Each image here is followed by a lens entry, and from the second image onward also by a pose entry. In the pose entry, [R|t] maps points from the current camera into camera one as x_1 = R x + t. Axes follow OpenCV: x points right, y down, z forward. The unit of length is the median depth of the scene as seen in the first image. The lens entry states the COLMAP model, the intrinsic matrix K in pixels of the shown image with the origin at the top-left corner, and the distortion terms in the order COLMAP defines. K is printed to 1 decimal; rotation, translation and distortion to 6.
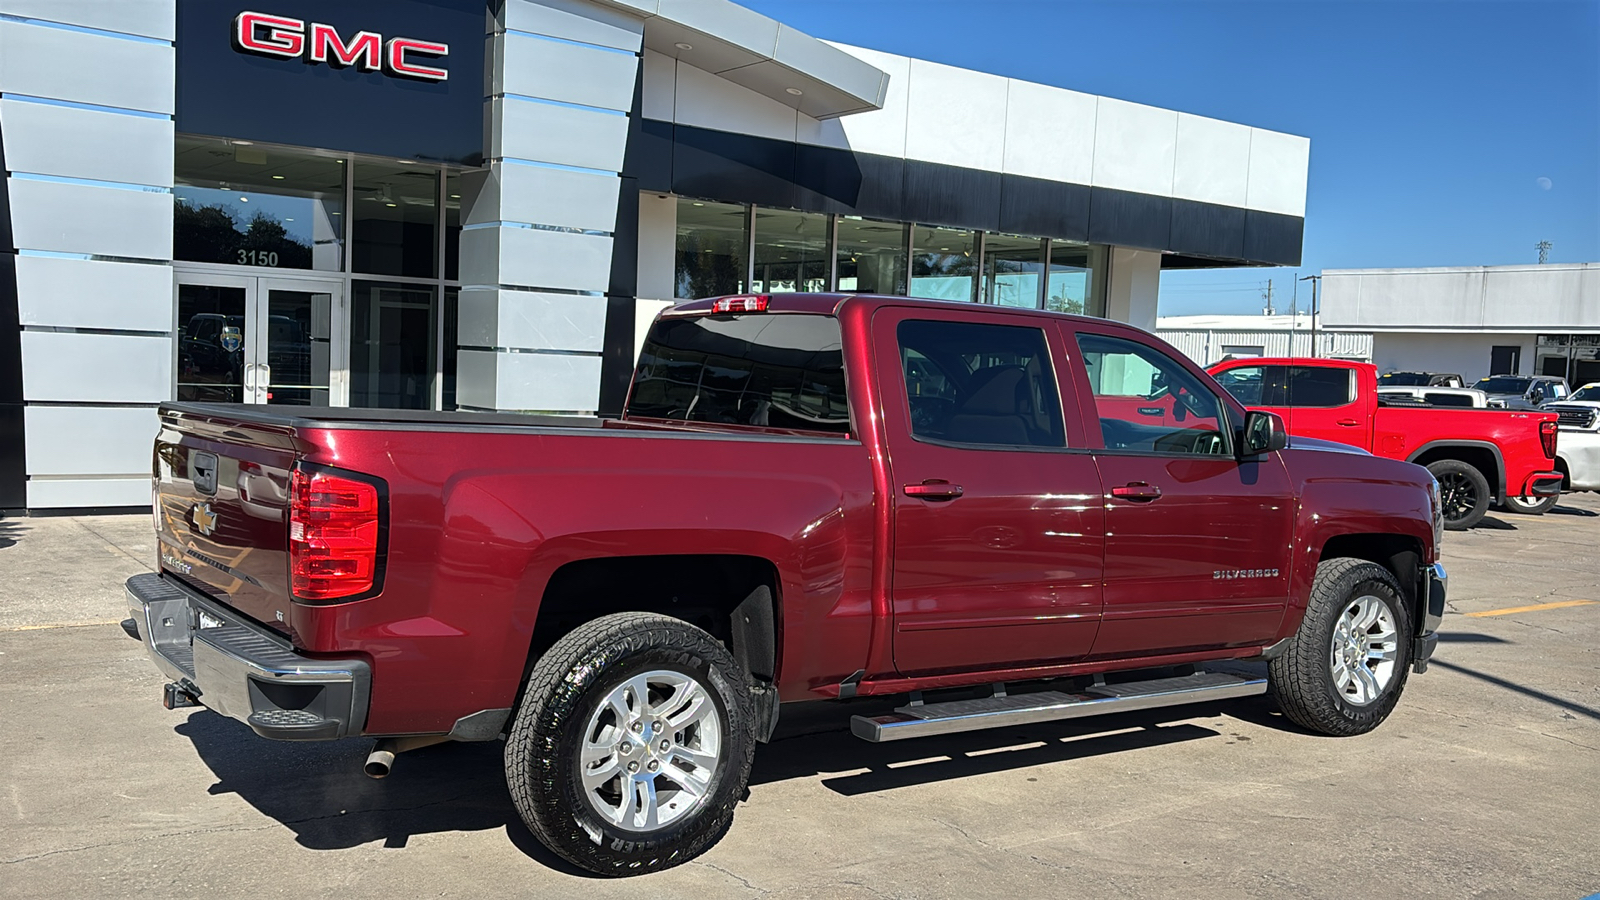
lens RADIAL K [[1459.9, 0, 800.0], [0, 1459.9, 450.0], [0, 0, 1]] dist [0.100745, -0.223579]
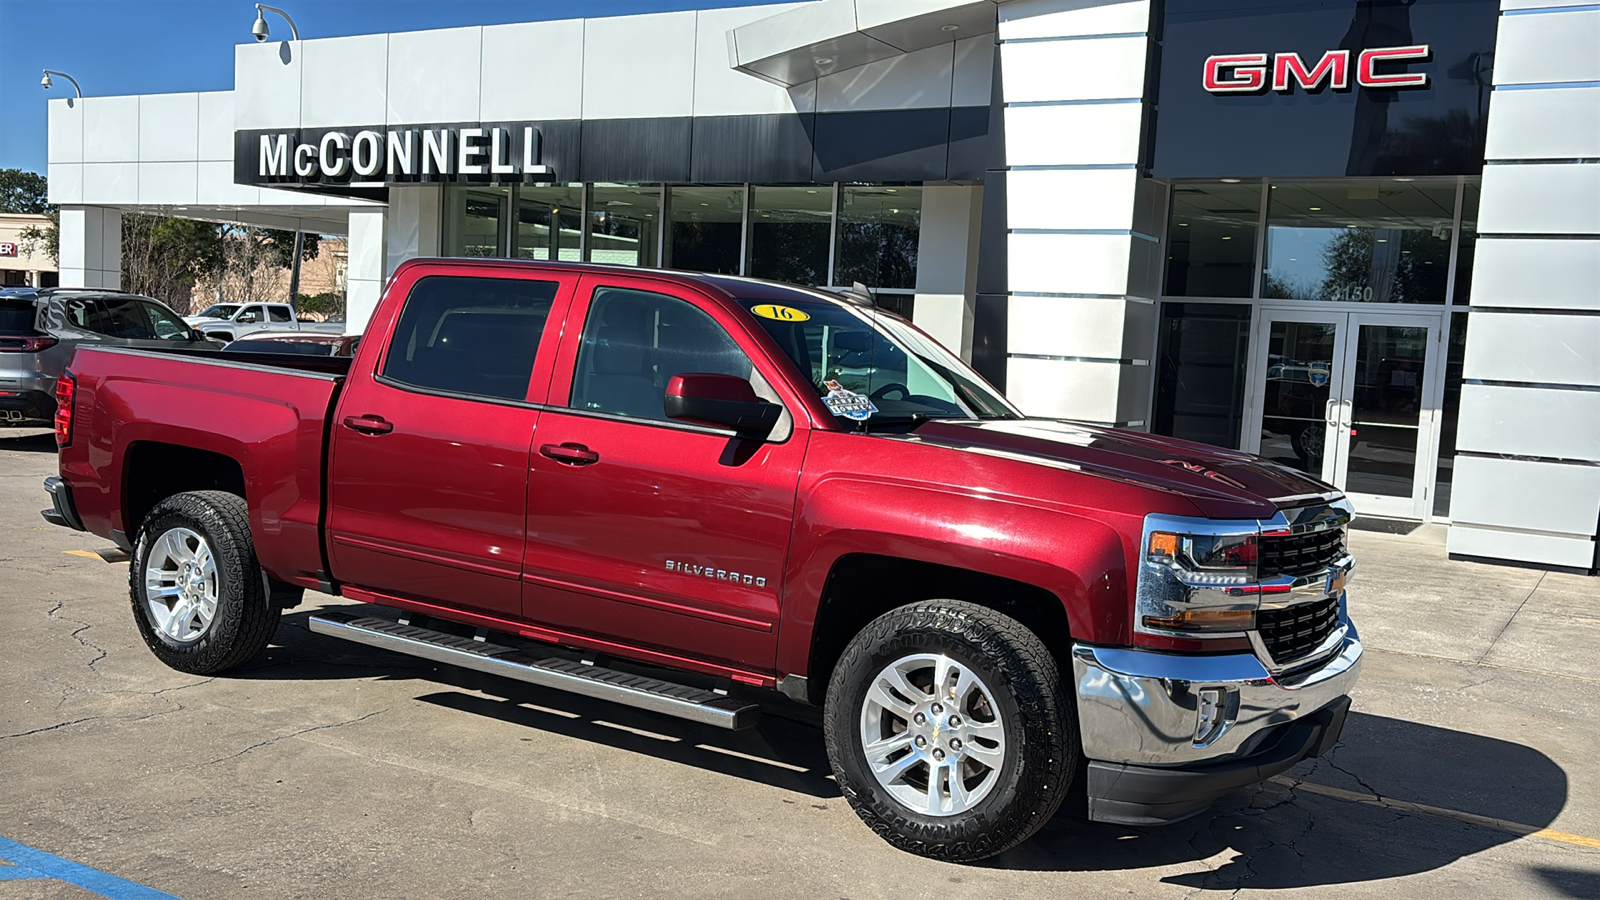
lens RADIAL K [[1459.9, 0, 800.0], [0, 1459.9, 450.0], [0, 0, 1]] dist [0.100745, -0.223579]
pose [[0.410493, 0.049532, -0.910518, 0.467525], [-0.098527, 0.995087, 0.009714, 0.002130], [0.906525, 0.085723, 0.413356, 0.313096]]
